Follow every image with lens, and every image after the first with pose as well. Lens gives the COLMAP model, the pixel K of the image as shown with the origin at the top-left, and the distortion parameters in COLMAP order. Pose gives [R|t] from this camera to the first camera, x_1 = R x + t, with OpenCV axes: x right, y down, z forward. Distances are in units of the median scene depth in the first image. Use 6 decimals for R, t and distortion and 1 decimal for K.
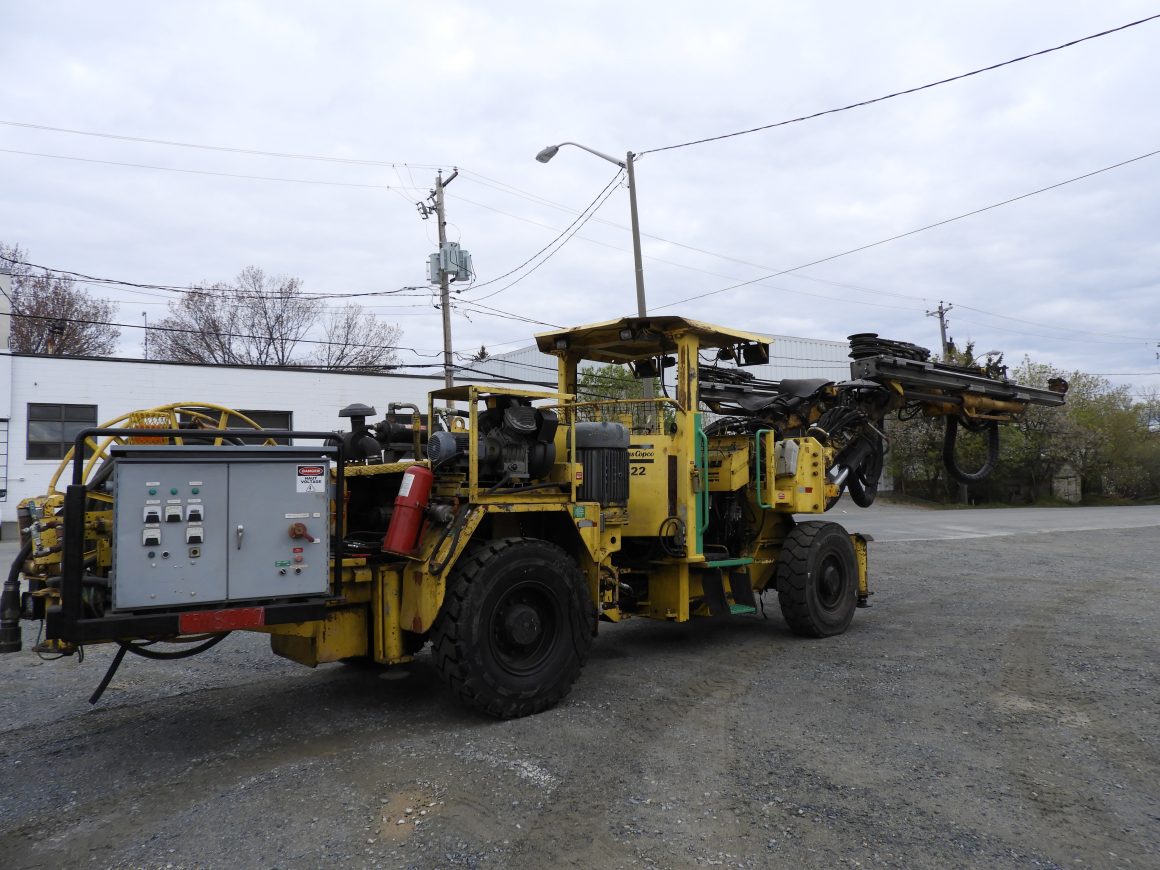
lens RADIAL K [[822.3, 0, 580.0], [0, 822.3, 435.0], [0, 0, 1]] dist [0.002837, -0.004619]
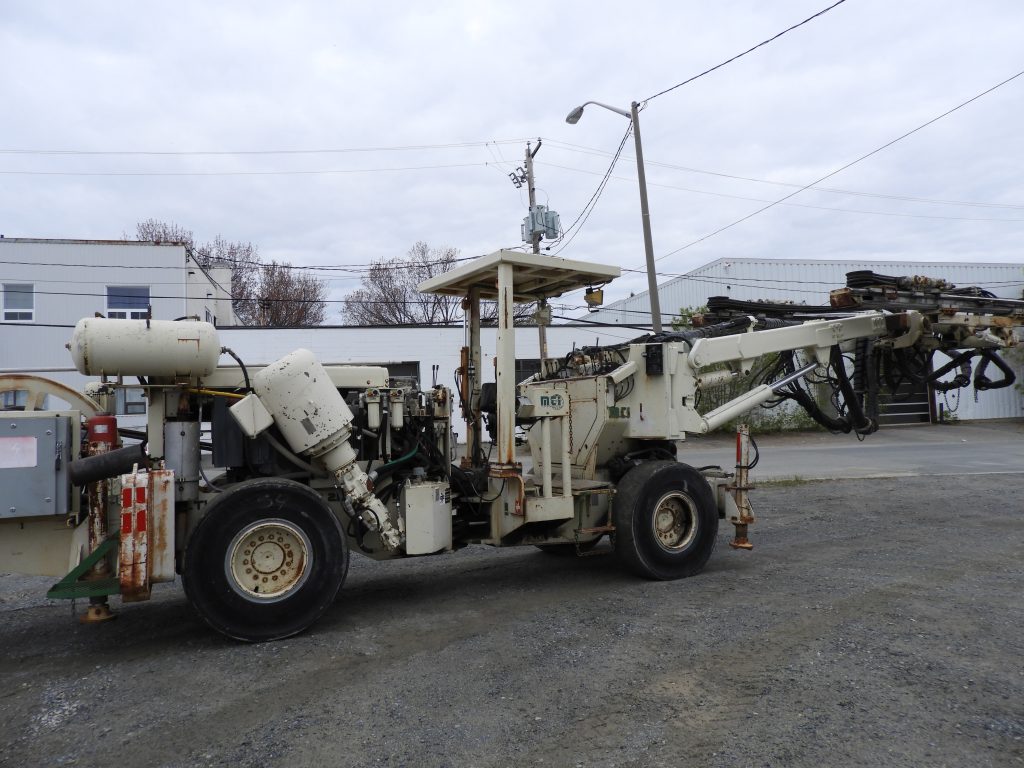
lens RADIAL K [[725.9, 0, 512.0], [0, 725.9, 384.0], [0, 0, 1]] dist [0.002837, -0.004619]
pose [[0.948324, -0.034317, -0.315442, 0.111729], [0.039249, 0.999186, 0.009294, -0.000867], [0.314866, -0.021194, 0.948899, 0.040456]]
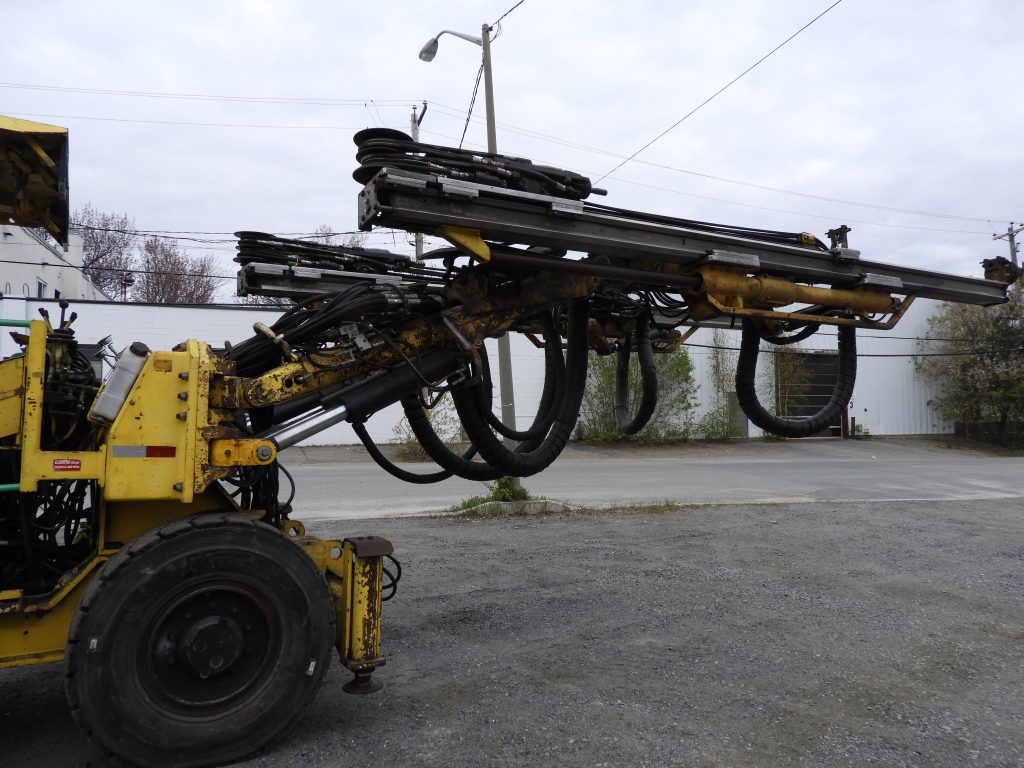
lens RADIAL K [[725.9, 0, 512.0], [0, 725.9, 384.0], [0, 0, 1]] dist [0.002837, -0.004619]
pose [[0.972610, -0.000196, -0.232442, 0.149593], [0.002335, 0.999957, 0.008928, 0.006614], [0.232431, -0.009226, 0.972569, 0.169581]]
